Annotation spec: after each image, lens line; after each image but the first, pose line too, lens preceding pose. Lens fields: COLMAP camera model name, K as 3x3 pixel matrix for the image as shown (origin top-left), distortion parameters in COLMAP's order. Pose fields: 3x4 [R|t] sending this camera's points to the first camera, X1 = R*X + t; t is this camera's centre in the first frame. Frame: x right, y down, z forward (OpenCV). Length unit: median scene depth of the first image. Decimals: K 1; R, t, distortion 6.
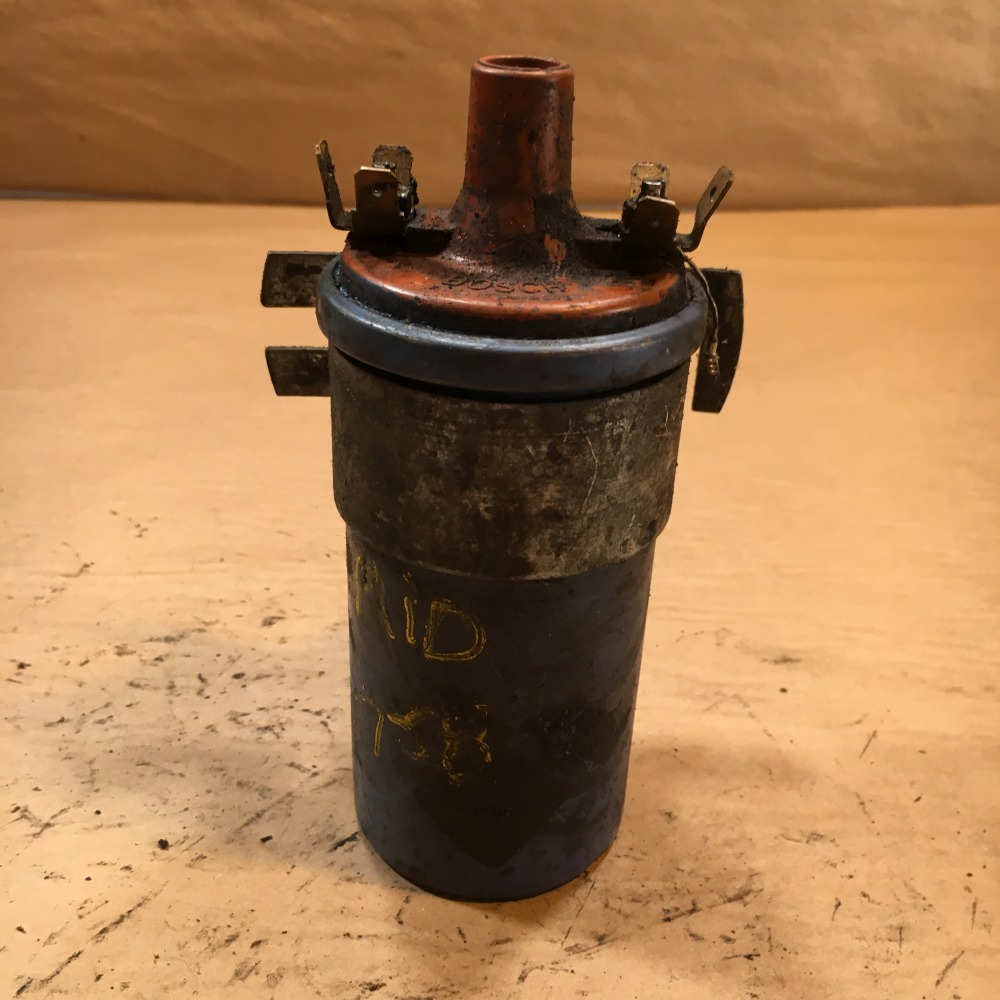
lens RADIAL K [[1166.3, 0, 503.4], [0, 1166.3, 496.5], [0, 0, 1]] dist [0.032789, 0.000000]
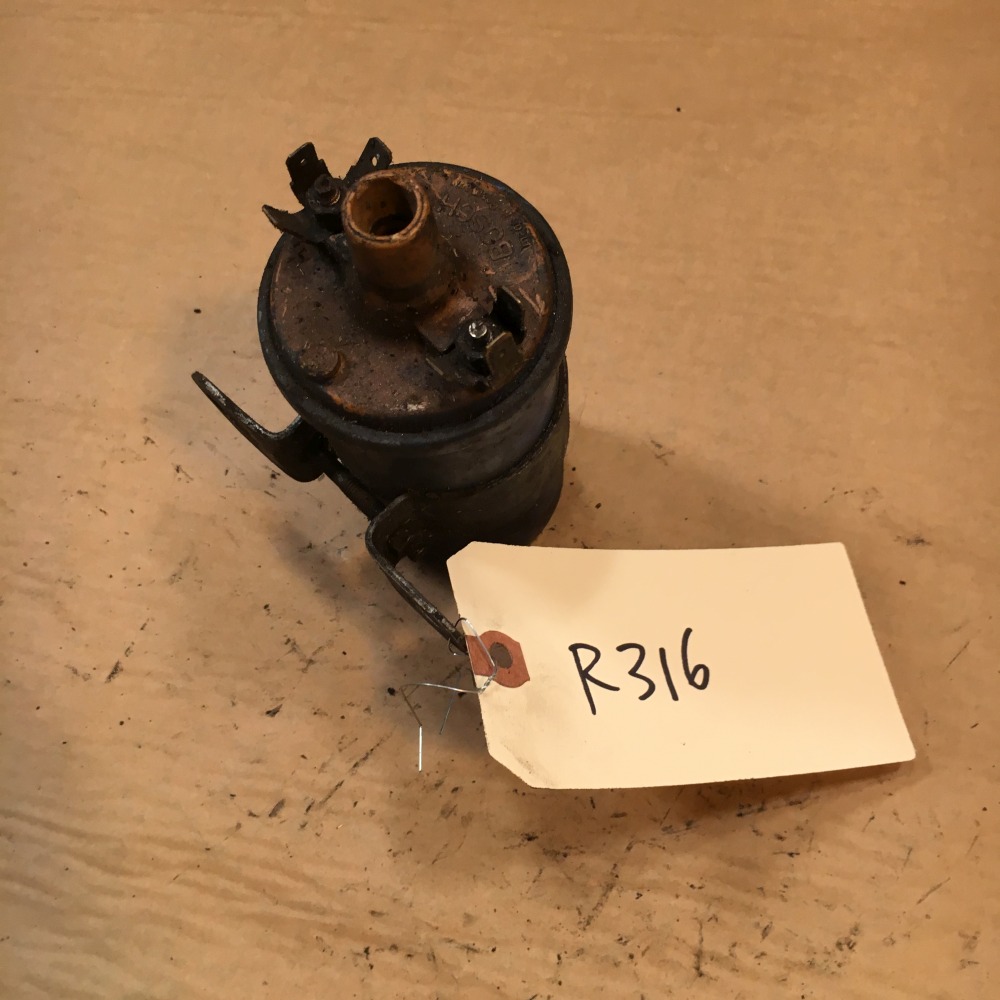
lens RADIAL K [[1166.3, 0, 513.5], [0, 1166.3, 474.7], [0, 0, 1]] dist [0.032789, 0.000000]
pose [[0.978904, 0.134657, -0.153670, 0.028674], [0.008573, 0.724367, 0.689361, -0.736250], [0.204141, -0.676136, 0.707932, 0.186410]]
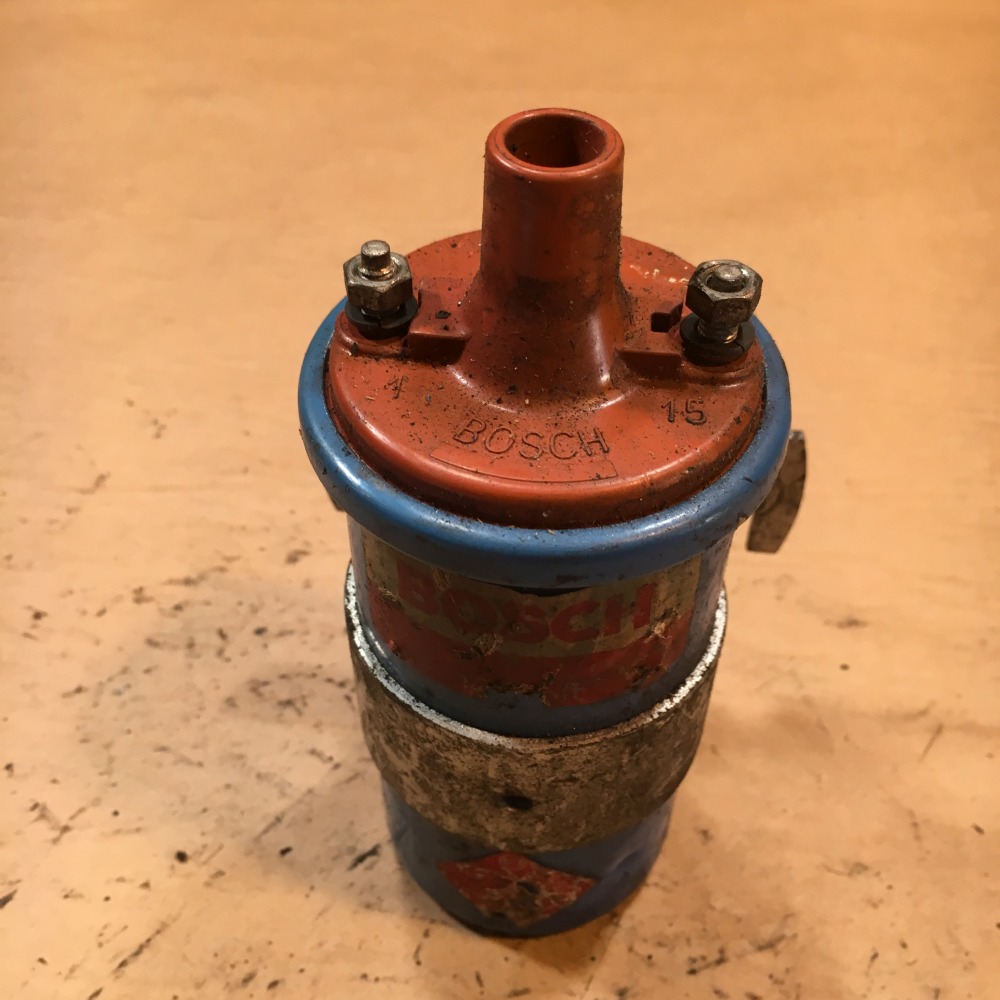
lens RADIAL K [[1166.3, 0, 500.4], [0, 1166.3, 502.7], [0, 0, 1]] dist [0.032789, 0.000000]
pose [[0.997176, 0.023404, -0.071361, 0.034168], [-0.000395, 0.951824, 0.306645, -0.247770], [0.075100, -0.305751, 0.949145, 0.153757]]
